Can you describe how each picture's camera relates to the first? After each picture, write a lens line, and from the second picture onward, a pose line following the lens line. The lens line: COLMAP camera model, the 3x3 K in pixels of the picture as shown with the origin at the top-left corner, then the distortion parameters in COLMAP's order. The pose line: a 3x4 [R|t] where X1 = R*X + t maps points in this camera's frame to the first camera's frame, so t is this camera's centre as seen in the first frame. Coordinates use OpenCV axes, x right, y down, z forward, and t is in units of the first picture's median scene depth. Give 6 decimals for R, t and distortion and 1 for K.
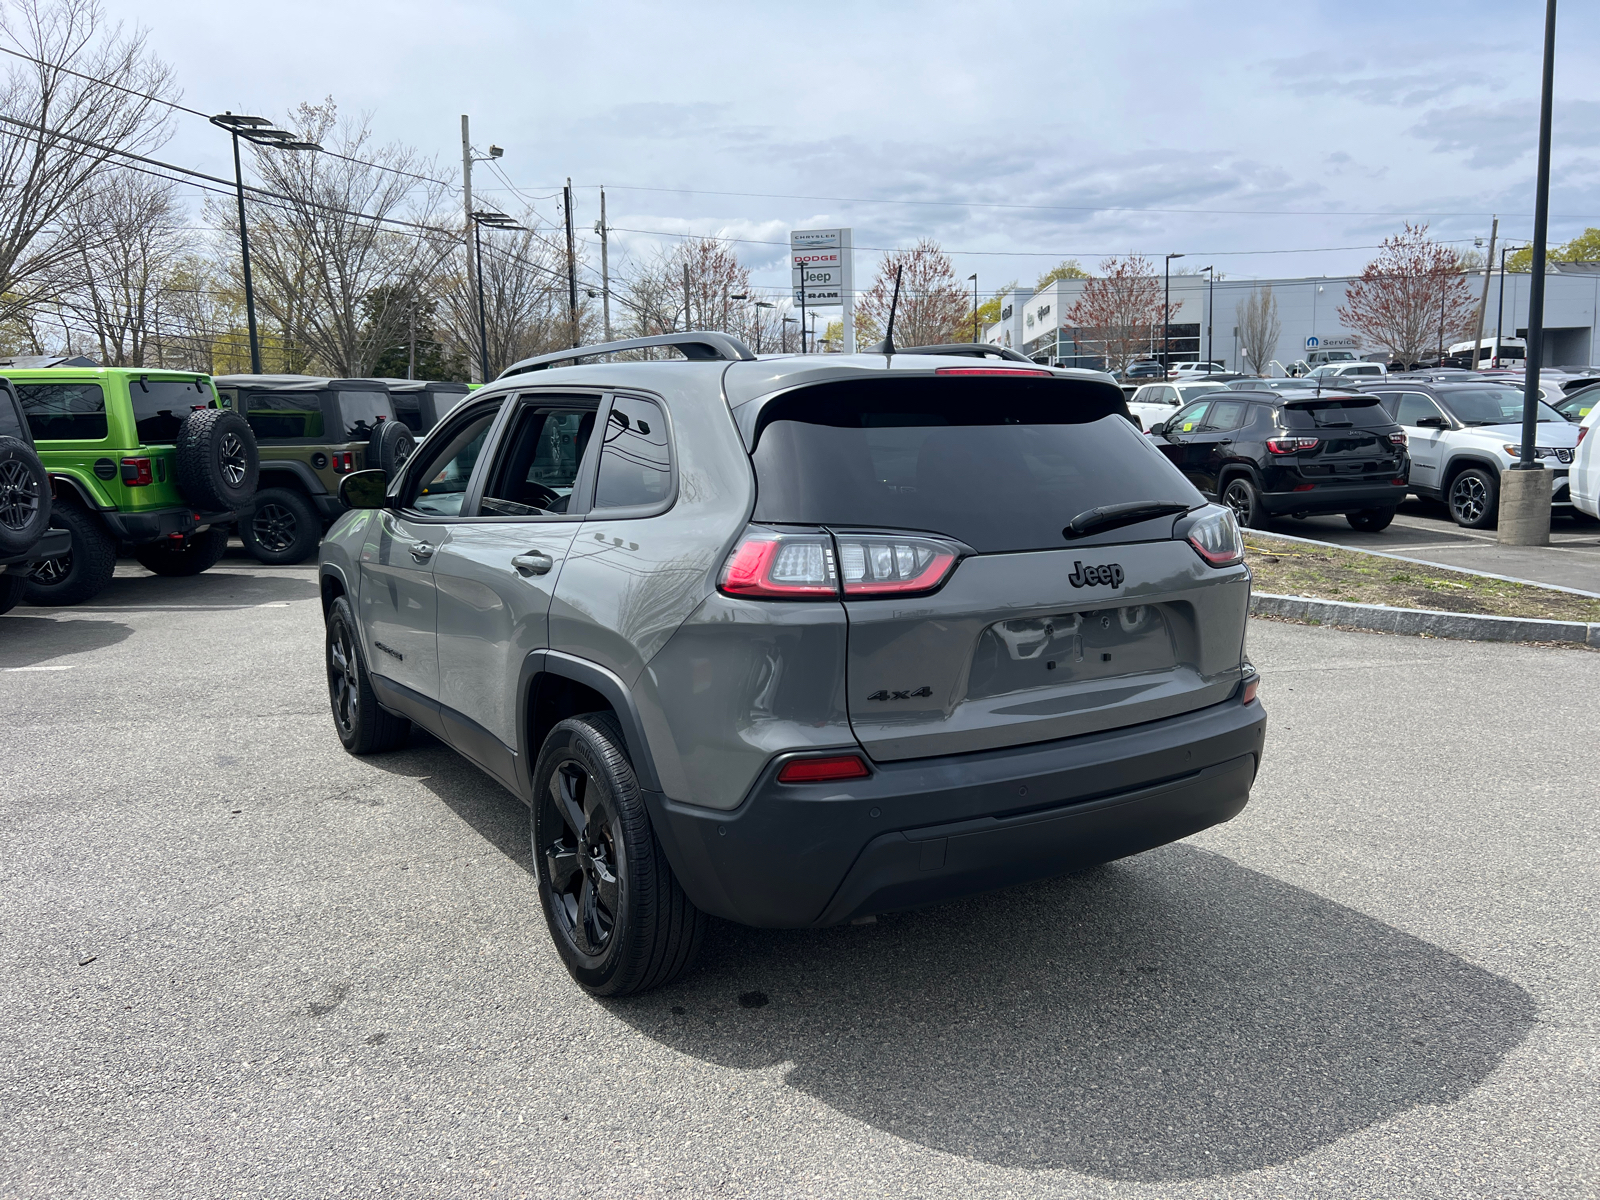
lens RADIAL K [[1212.3, 0, 815.5], [0, 1212.3, 619.6], [0, 0, 1]] dist [0.051705, -0.065249]
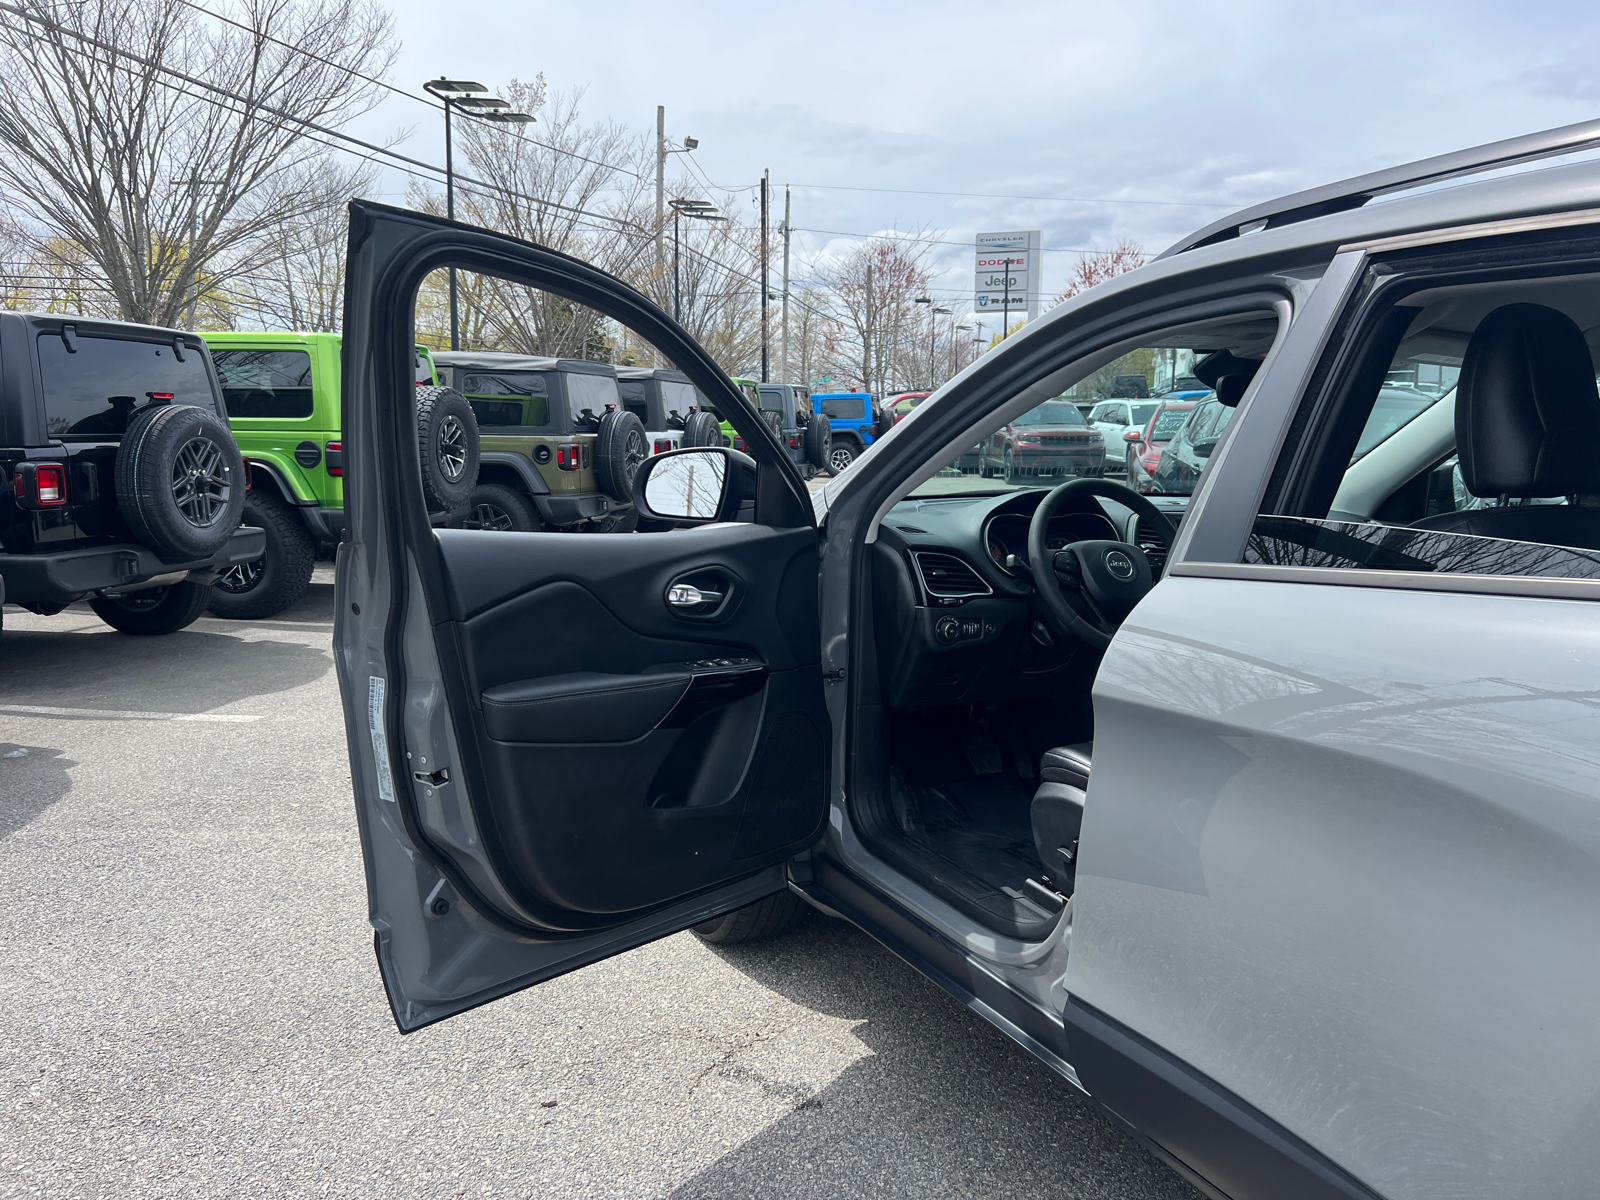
lens RADIAL K [[1212.3, 0, 775.2], [0, 1212.3, 622.3], [0, 0, 1]] dist [0.051705, -0.065249]
pose [[0.988596, 0.048991, -0.142402, -0.080707], [-0.050148, 0.998731, -0.004545, -0.012400], [0.141999, 0.011635, 0.989798, 0.128262]]
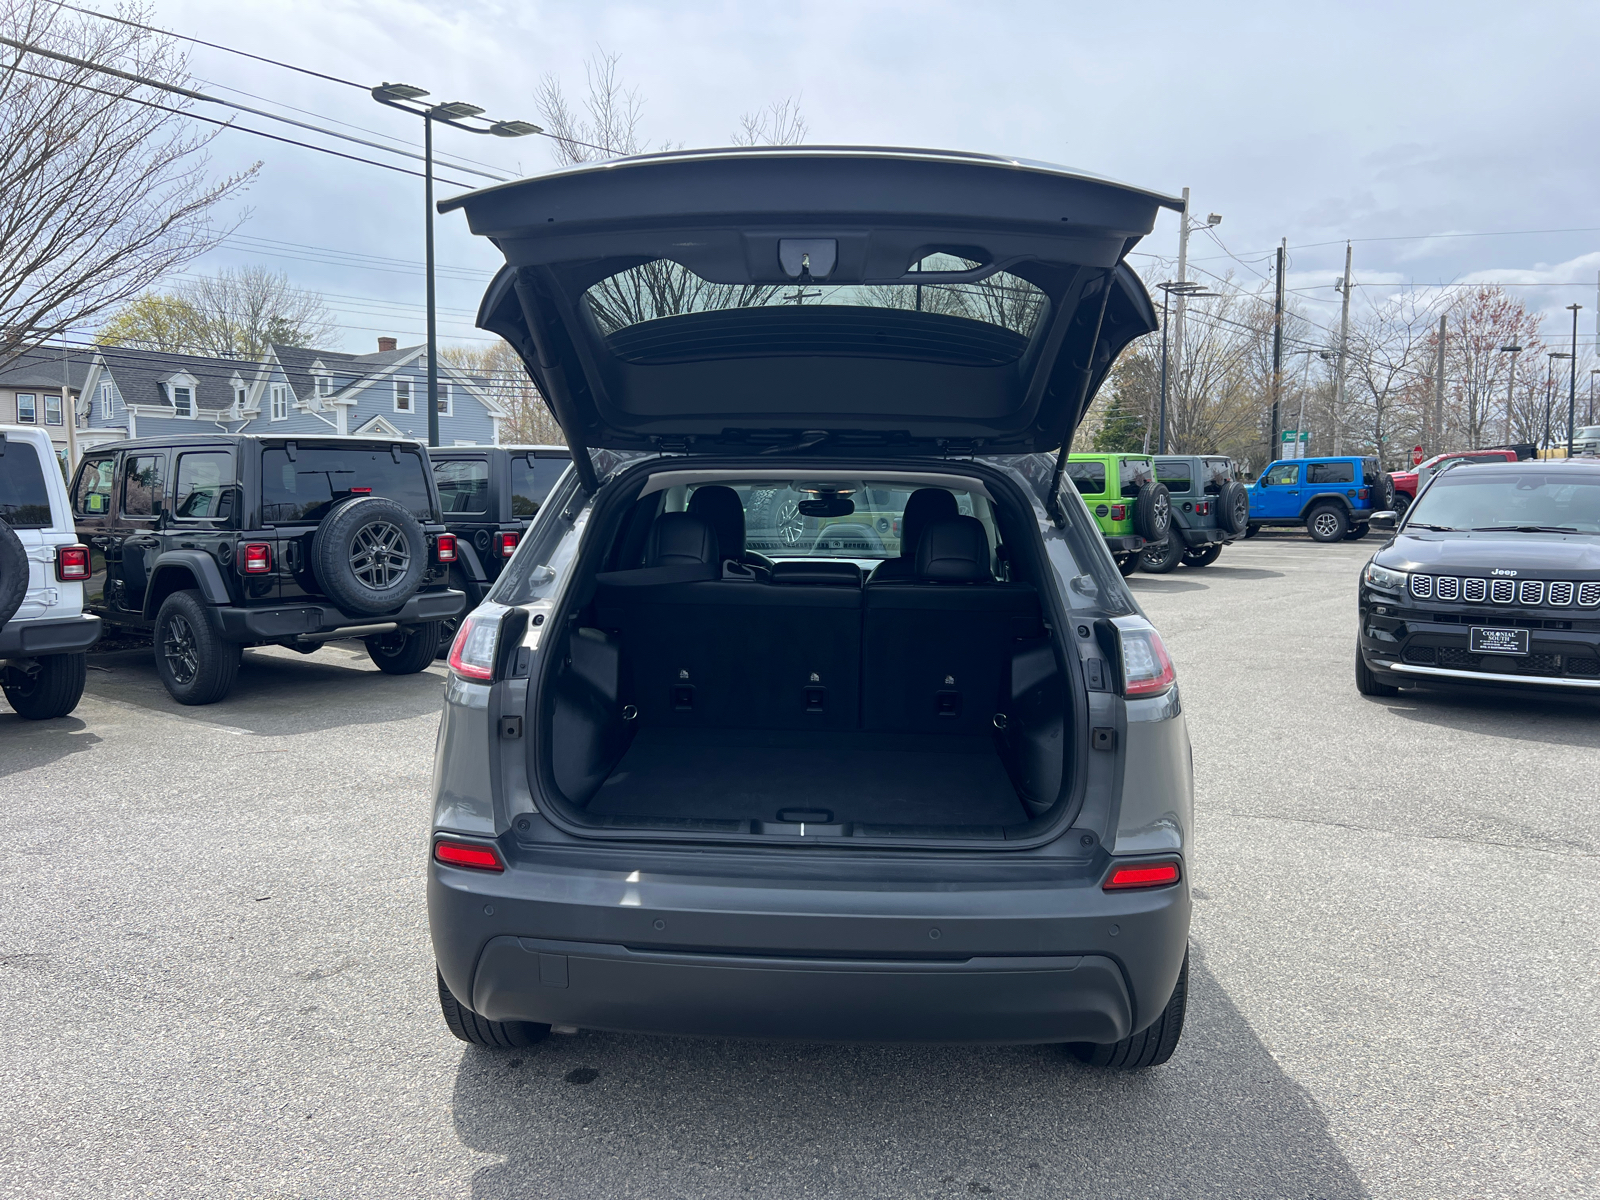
lens RADIAL K [[1212.3, 0, 787.4], [0, 1212.3, 601.8], [0, 0, 1]] dist [0.051705, -0.065249]
pose [[0.810172, 0.069930, -0.582005, 0.110847], [-0.108790, 0.993548, -0.032061, -0.010251], [0.576008, 0.089291, 0.812553, 0.043590]]
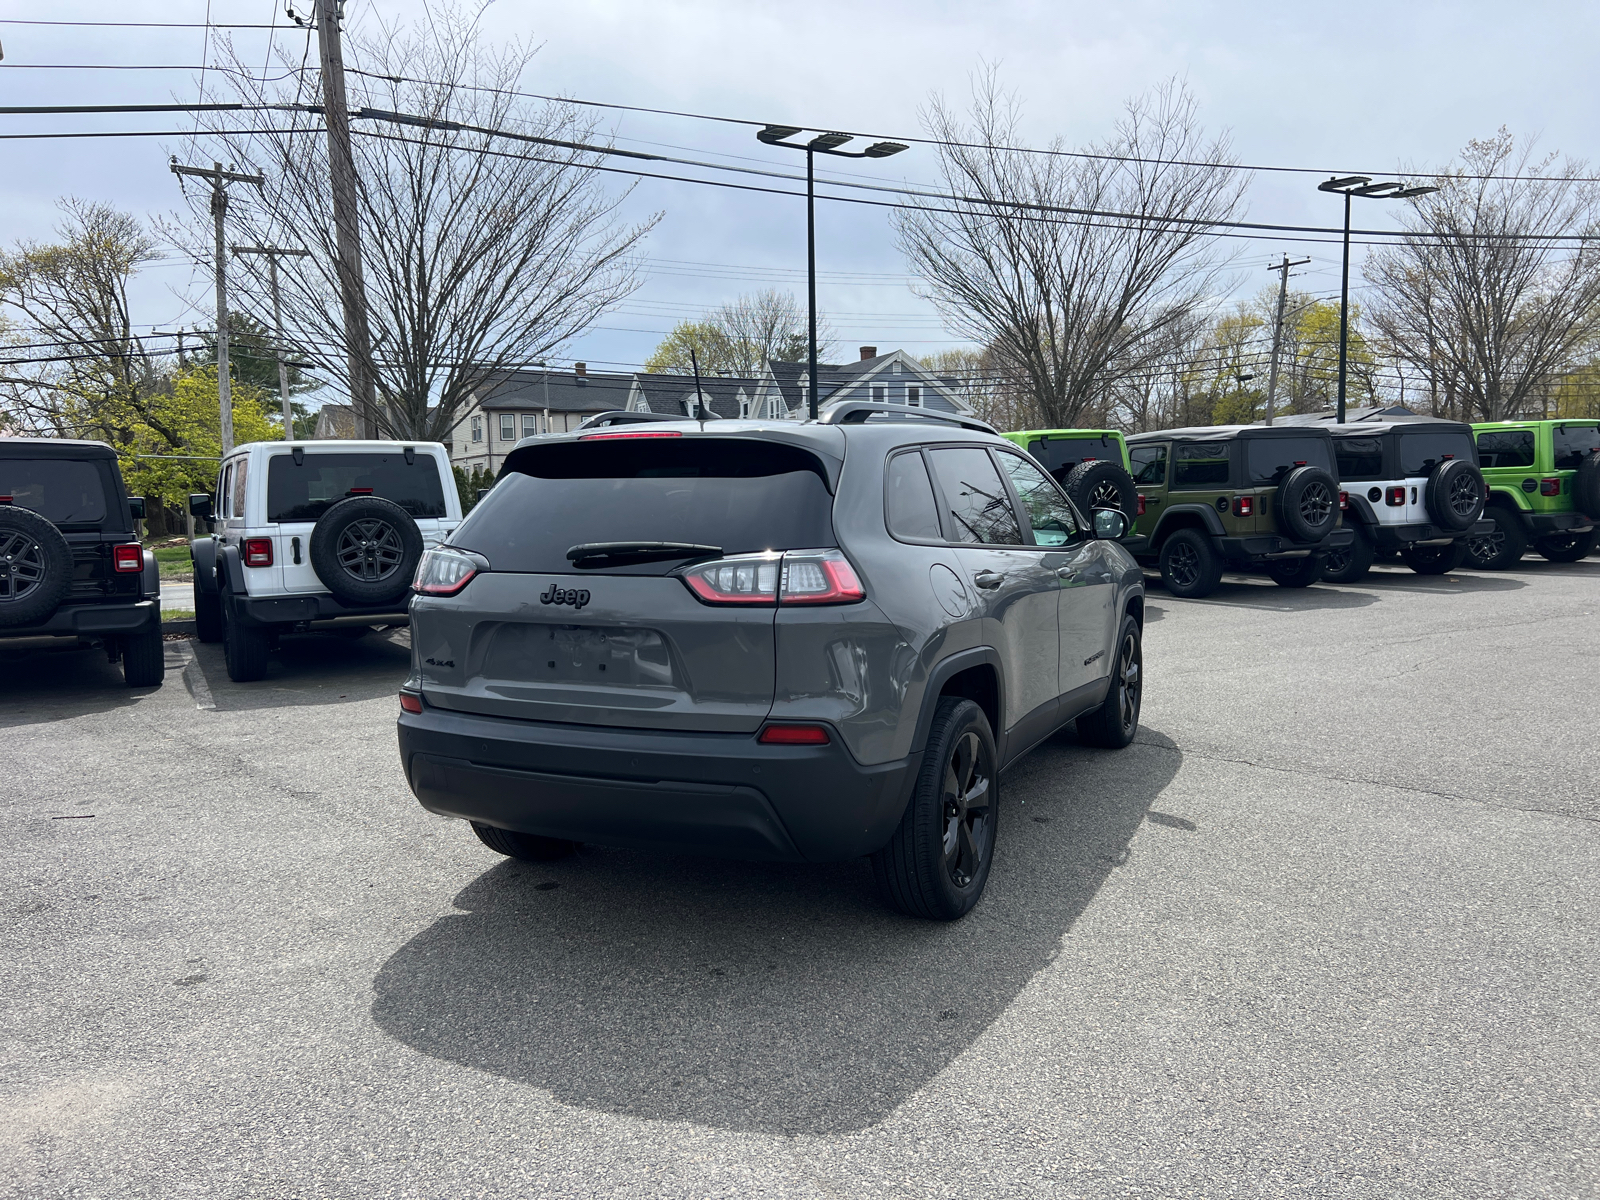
lens RADIAL K [[1212.3, 0, 797.3], [0, 1212.3, 624.3], [0, 0, 1]] dist [0.051705, -0.065249]
pose [[0.515282, 0.093448, -0.851911, 0.219093], [-0.120202, 0.992092, 0.036120, -0.012657], [0.848549, 0.083789, 0.522440, 0.084535]]
